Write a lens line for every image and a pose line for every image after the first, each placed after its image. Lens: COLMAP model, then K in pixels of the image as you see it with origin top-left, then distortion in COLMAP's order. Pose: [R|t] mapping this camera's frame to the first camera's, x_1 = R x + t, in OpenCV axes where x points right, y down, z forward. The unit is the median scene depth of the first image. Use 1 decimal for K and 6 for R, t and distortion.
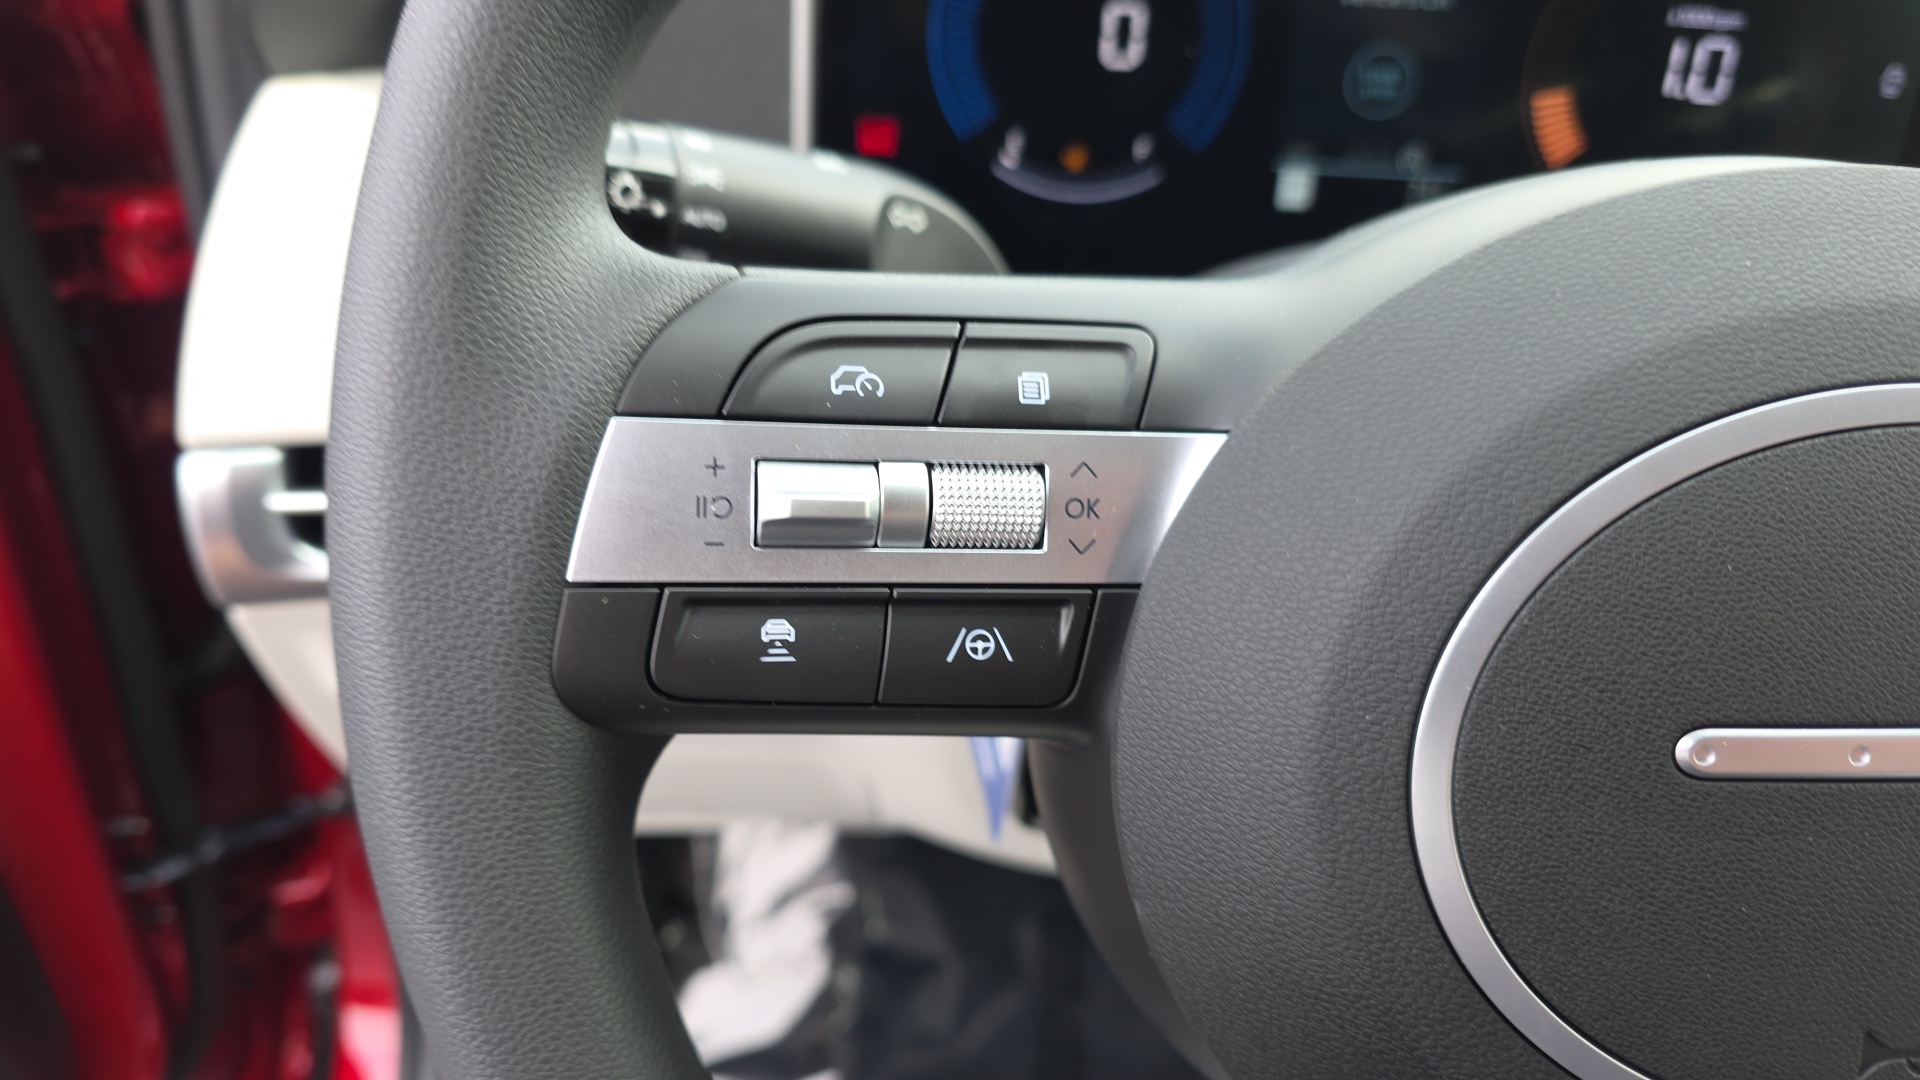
lens RADIAL K [[1389.9, 0, 963.3], [0, 1389.9, 546.2], [0, 0, 1]] dist [-0.016504, -0.004691]
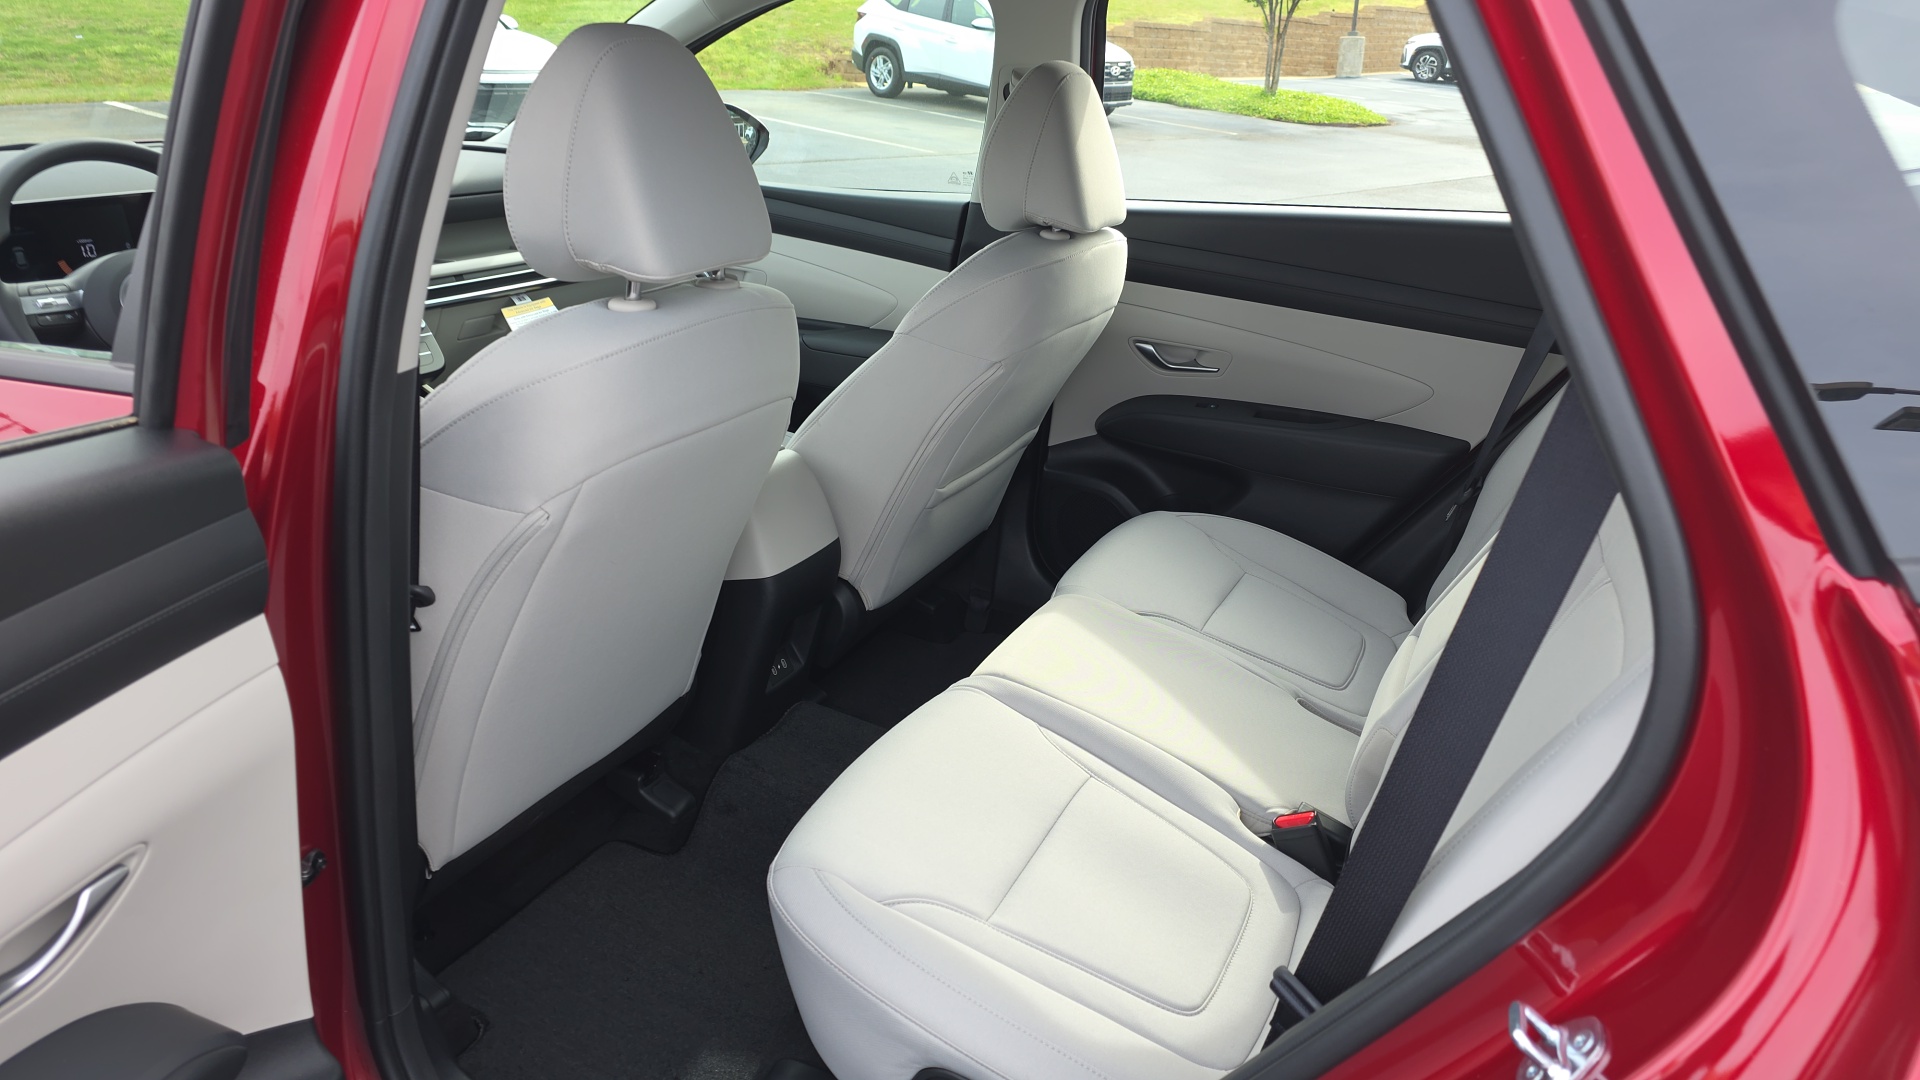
lens RADIAL K [[1317.3, 0, 979.9], [0, 1317.3, 536.2], [0, 0, 1]] dist [0.054351, -0.053490]
pose [[0.399426, -0.352686, 0.846210, -5.077872], [0.464848, 0.873496, 0.144642, 2.614868], [-0.790174, 0.335585, 0.512842, -7.087895]]
